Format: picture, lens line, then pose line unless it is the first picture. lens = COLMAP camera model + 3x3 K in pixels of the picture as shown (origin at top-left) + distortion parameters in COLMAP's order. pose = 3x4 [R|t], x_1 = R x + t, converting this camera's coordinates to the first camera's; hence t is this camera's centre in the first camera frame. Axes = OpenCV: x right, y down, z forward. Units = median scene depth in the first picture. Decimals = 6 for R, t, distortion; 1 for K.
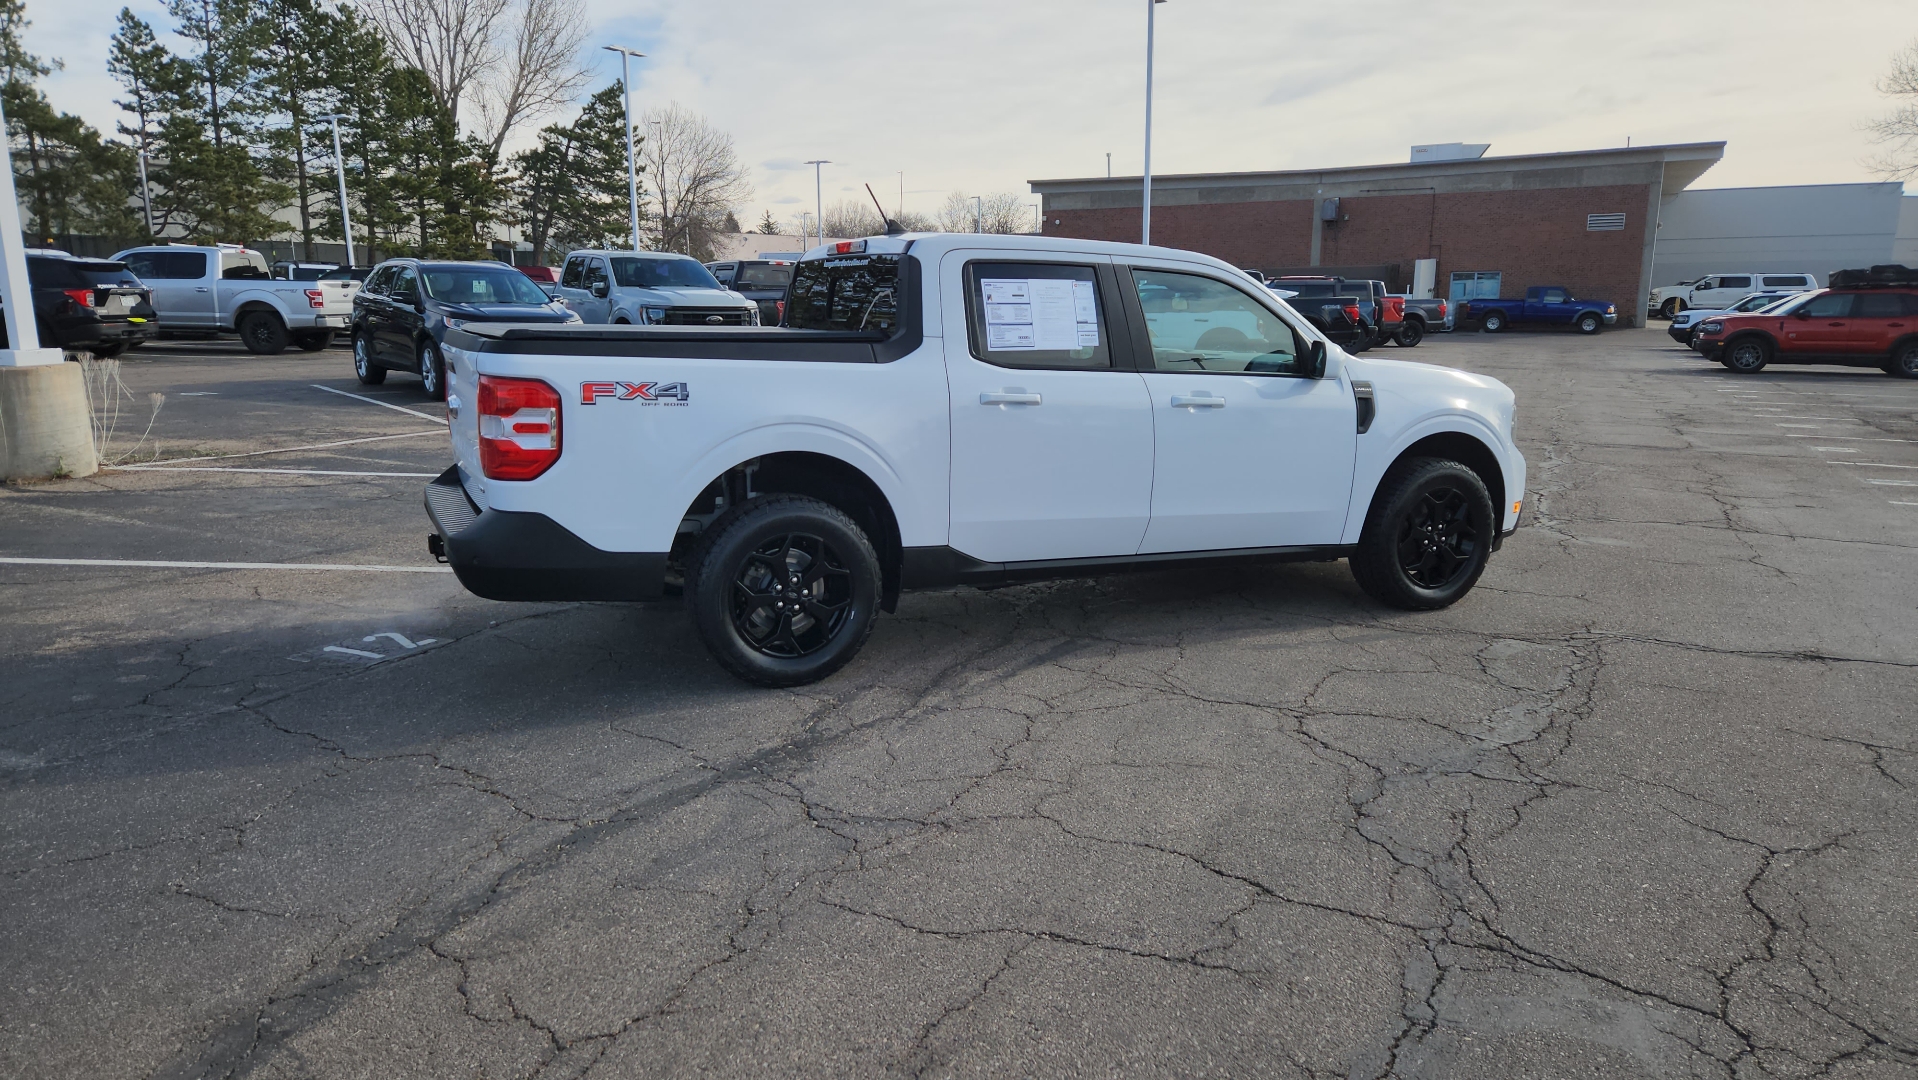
lens RADIAL K [[1291.8, 0, 928.1], [0, 1291.8, 550.9], [0, 0, 1]] dist [0.074031, -0.055820]
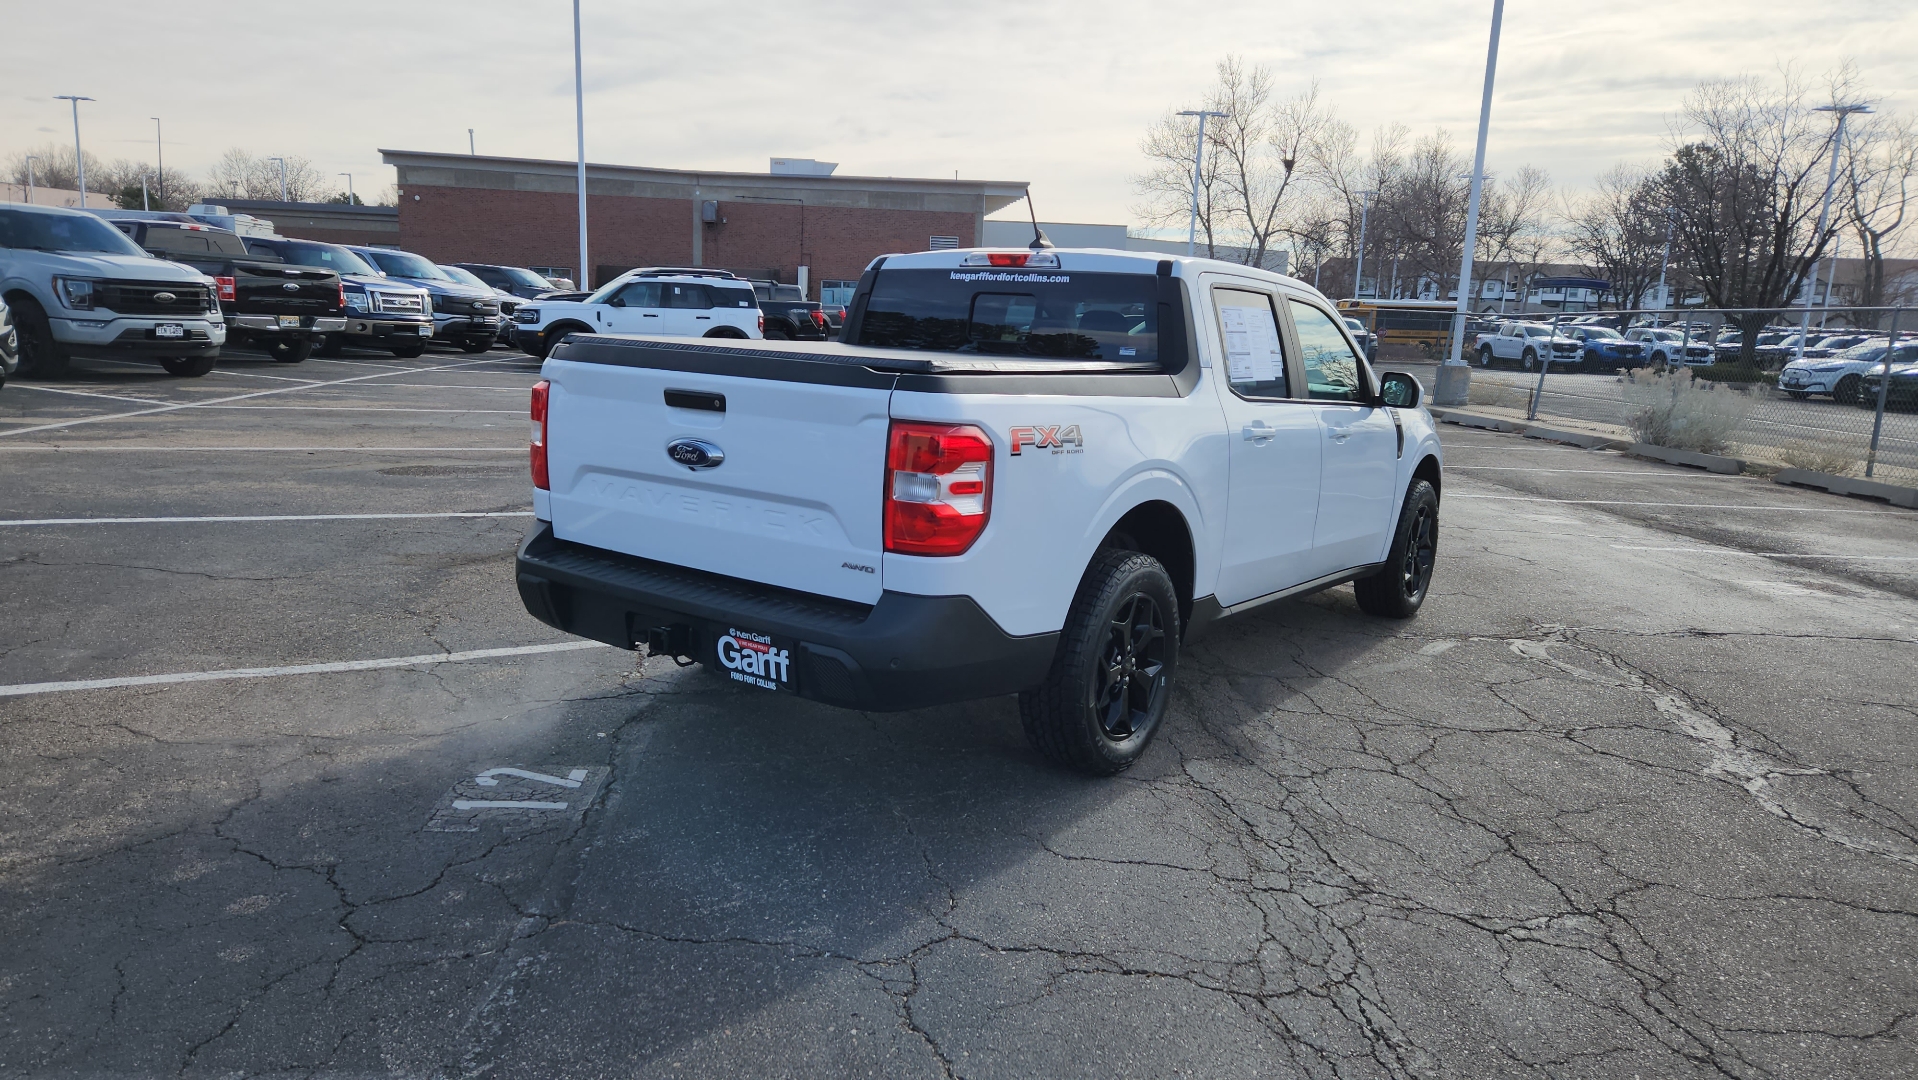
lens RADIAL K [[1294.6, 0, 925.1], [0, 1294.6, 533.5], [0, 0, 1]] dist [0.075334, -0.058594]
pose [[0.868206, -0.048107, 0.493866, -0.099227], [0.051587, 0.998647, 0.006589, -0.010289], [-0.493515, 0.019756, 0.869513, 0.047687]]
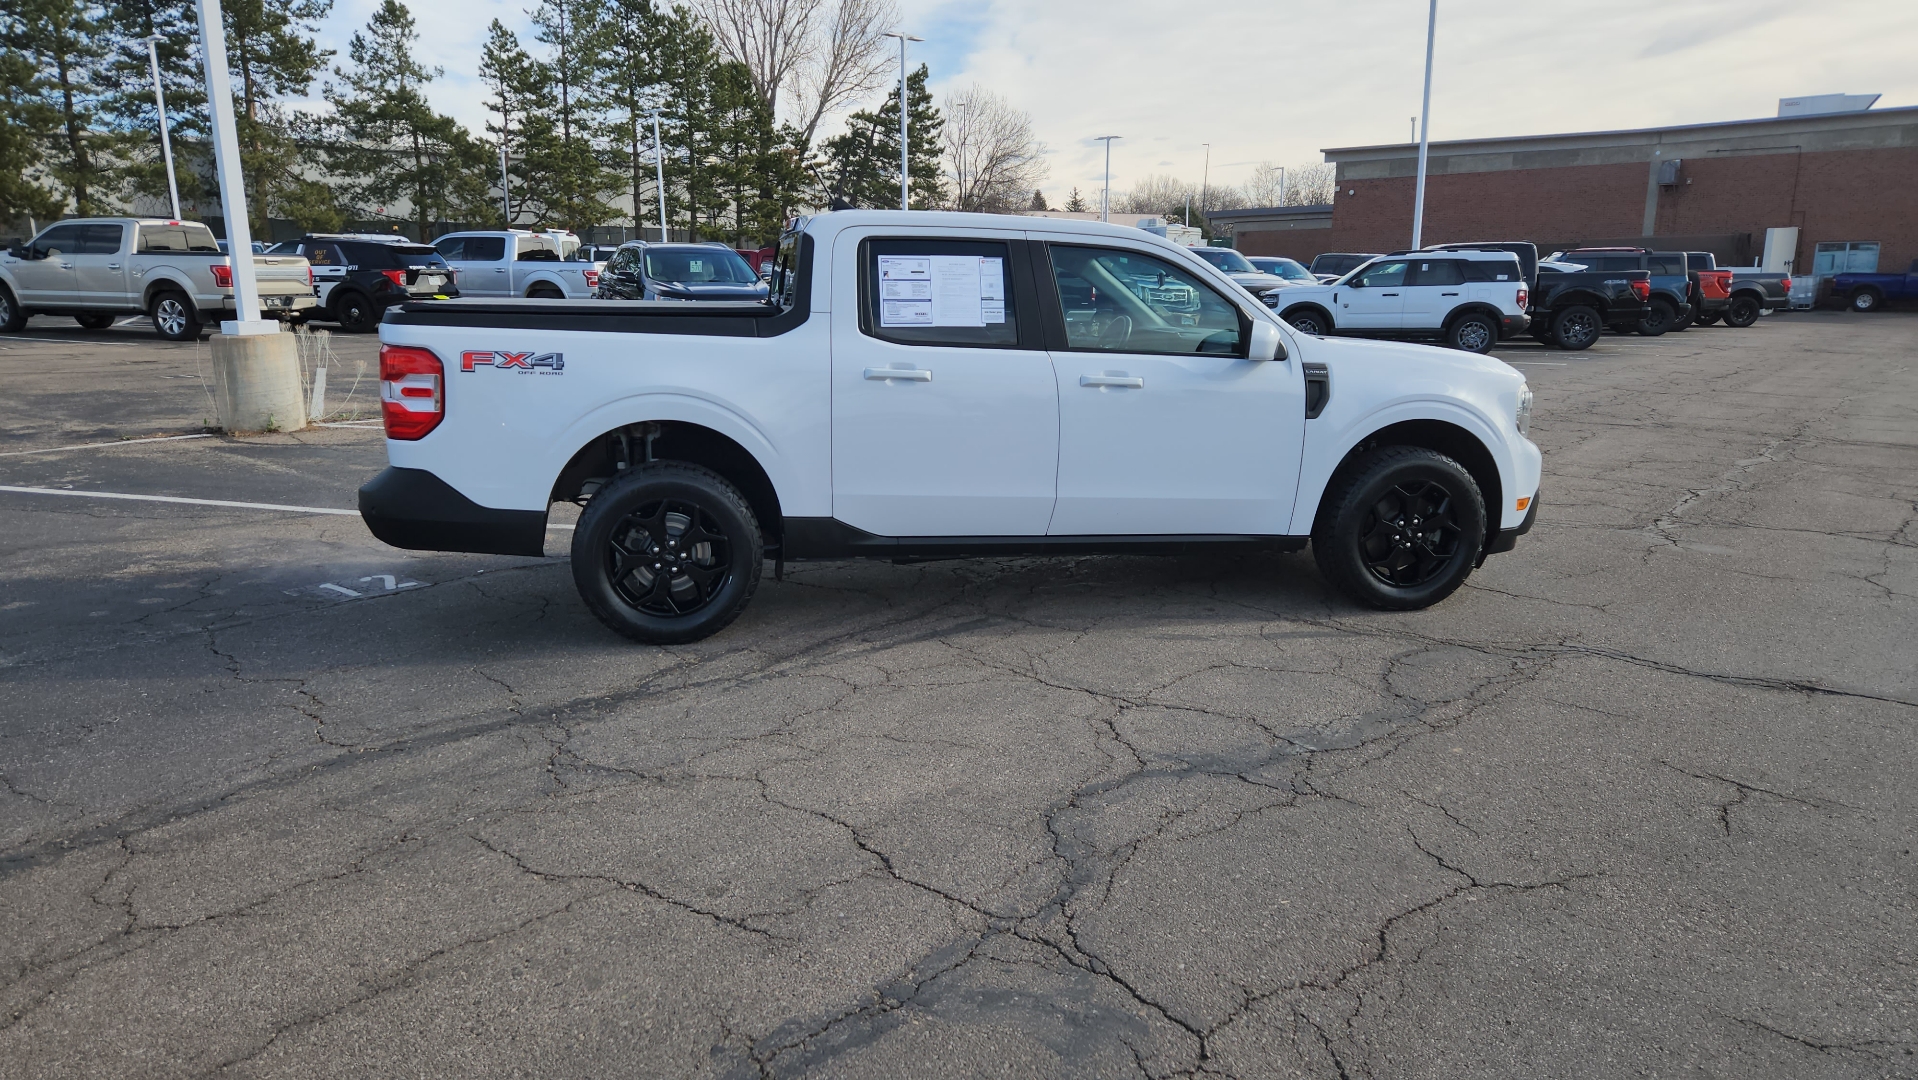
lens RADIAL K [[1286.7, 0, 924.1], [0, 1286.7, 542.7], [0, 0, 1]] dist [0.082032, -0.066099]
pose [[0.971462, 0.046489, -0.232597, 0.052095], [-0.043924, 0.998904, 0.016197, -0.000602], [0.233095, -0.005518, 0.972438, 0.004184]]
